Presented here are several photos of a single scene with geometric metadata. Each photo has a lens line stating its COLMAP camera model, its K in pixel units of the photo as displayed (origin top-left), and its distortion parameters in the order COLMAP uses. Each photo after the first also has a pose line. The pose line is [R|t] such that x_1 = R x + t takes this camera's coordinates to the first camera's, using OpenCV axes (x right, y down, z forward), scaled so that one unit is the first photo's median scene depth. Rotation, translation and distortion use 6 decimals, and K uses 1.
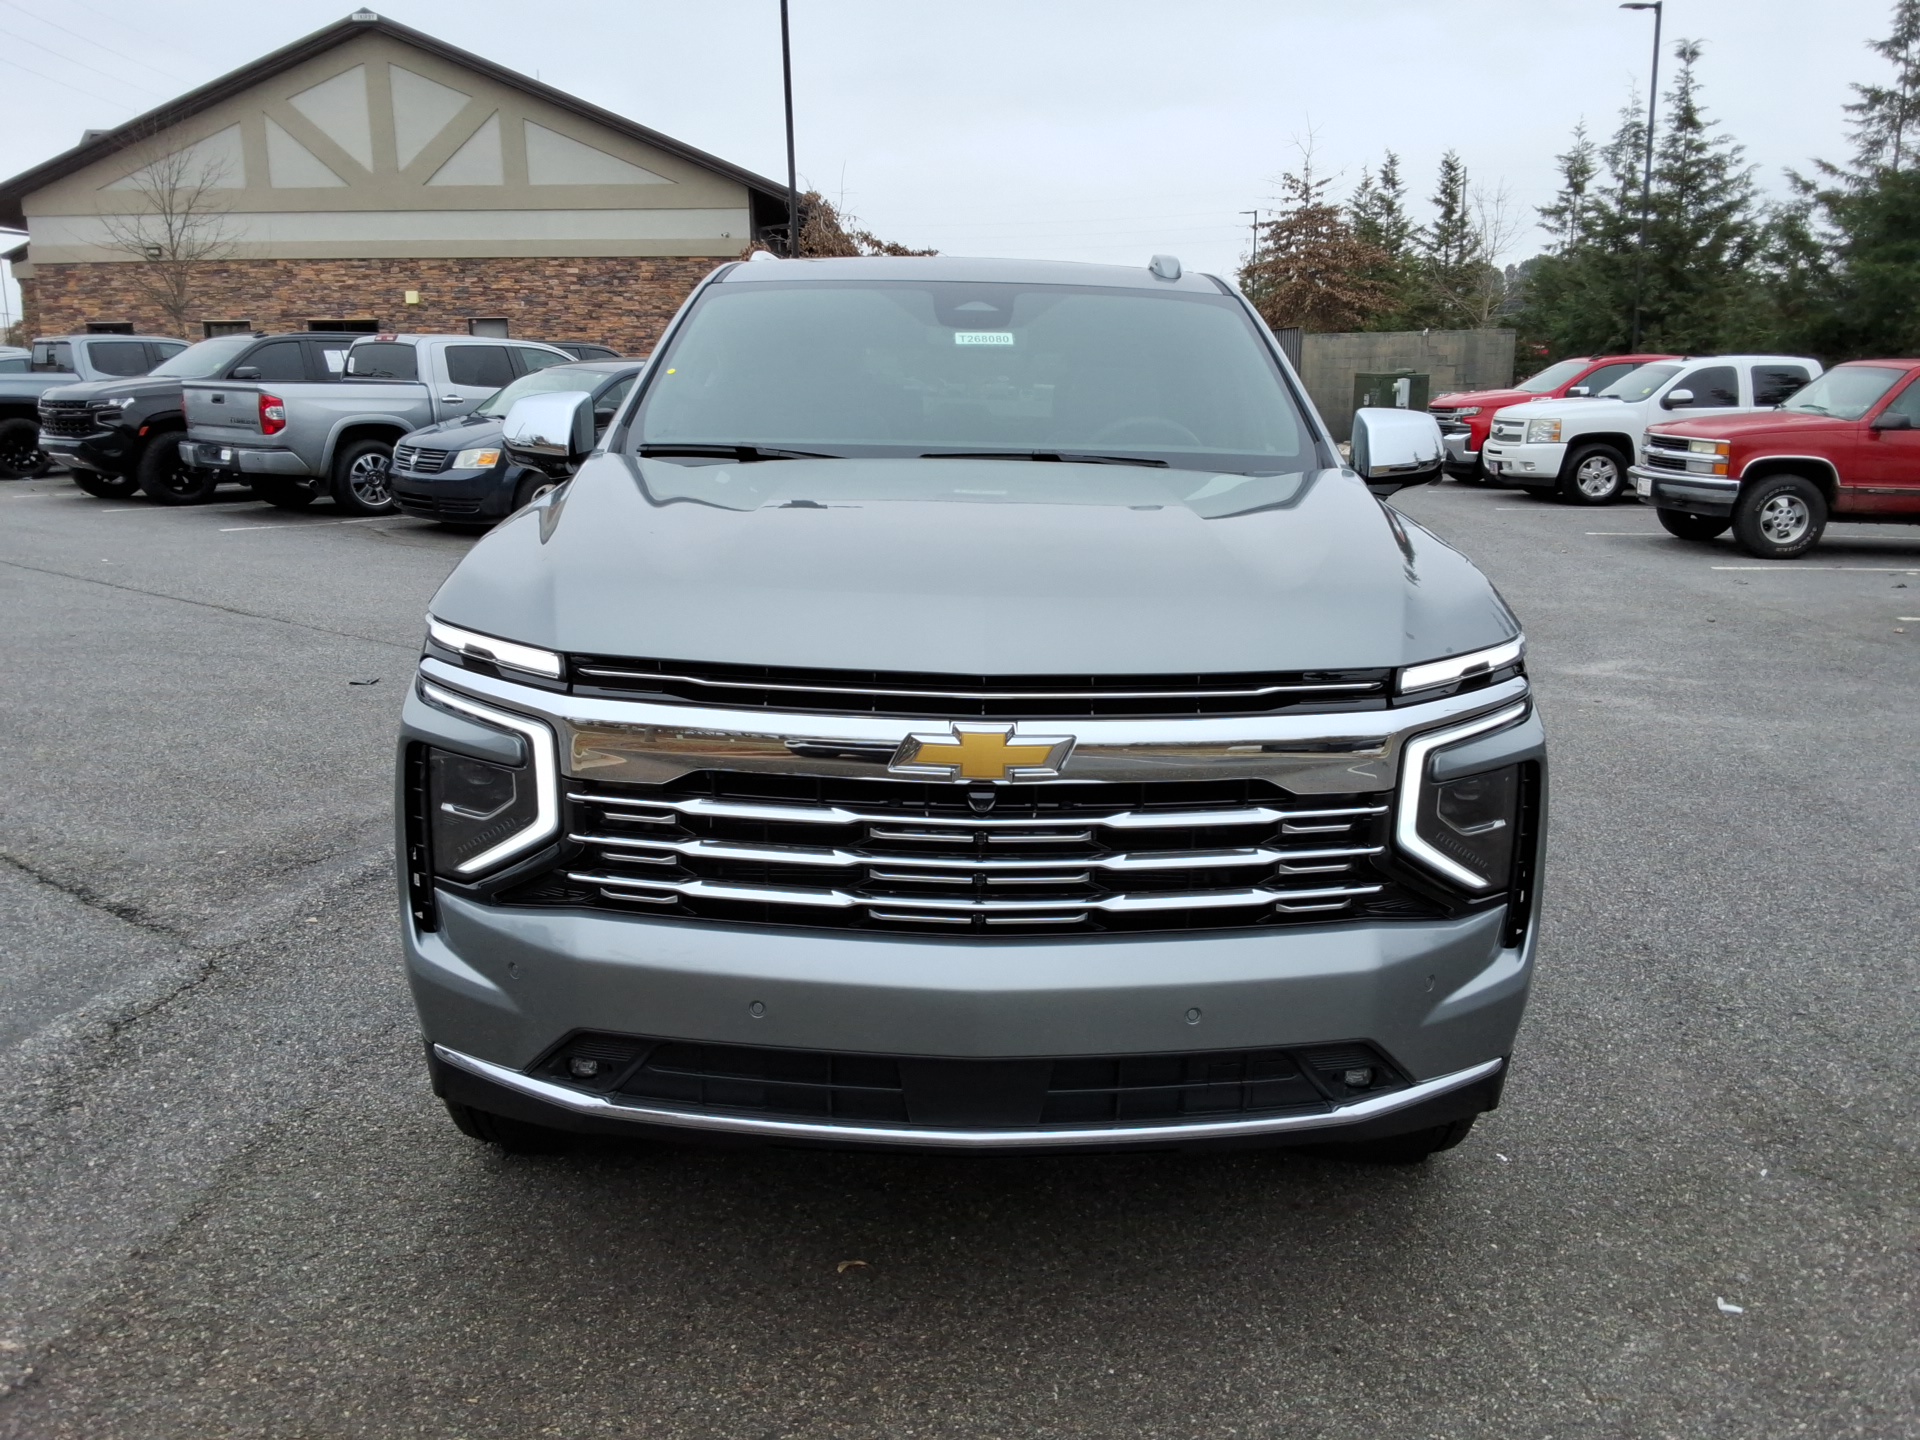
lens RADIAL K [[1572.6, 0, 999.7], [0, 1572.6, 718.4], [0, 0, 1]] dist [0.003919, -0.013521]
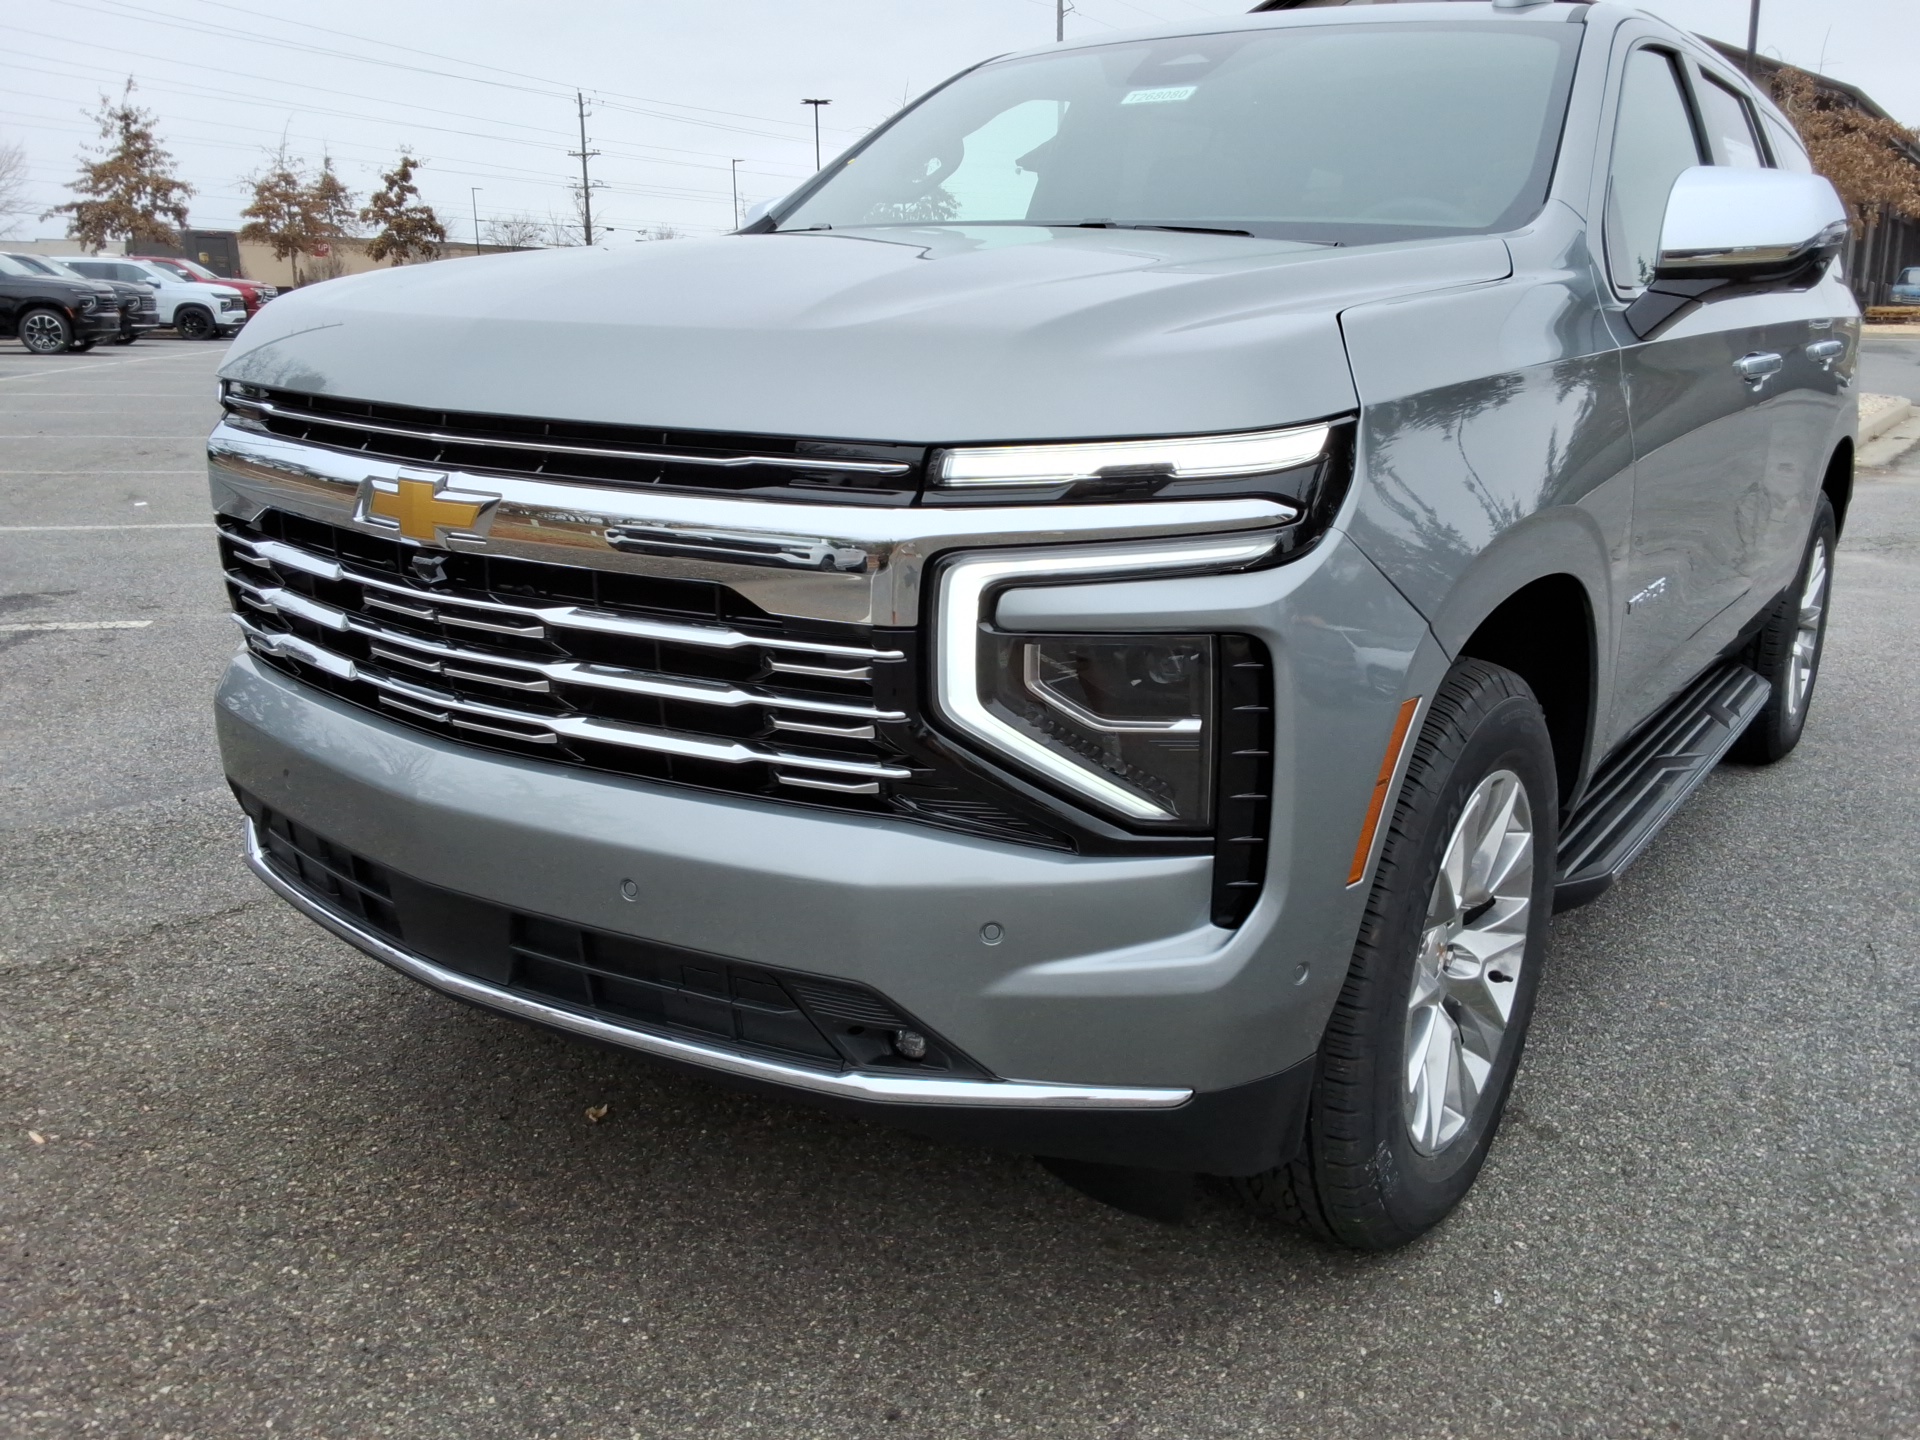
lens RADIAL K [[1523.2, 0, 971.9], [0, 1523.2, 716.5], [0, 0, 1]] dist [0.113644, -0.175357]
pose [[0.803094, 0.148307, -0.577100, 0.649772], [-0.129508, 0.988821, 0.073890, 0.031111], [0.581608, 0.015398, 0.813324, 0.476776]]
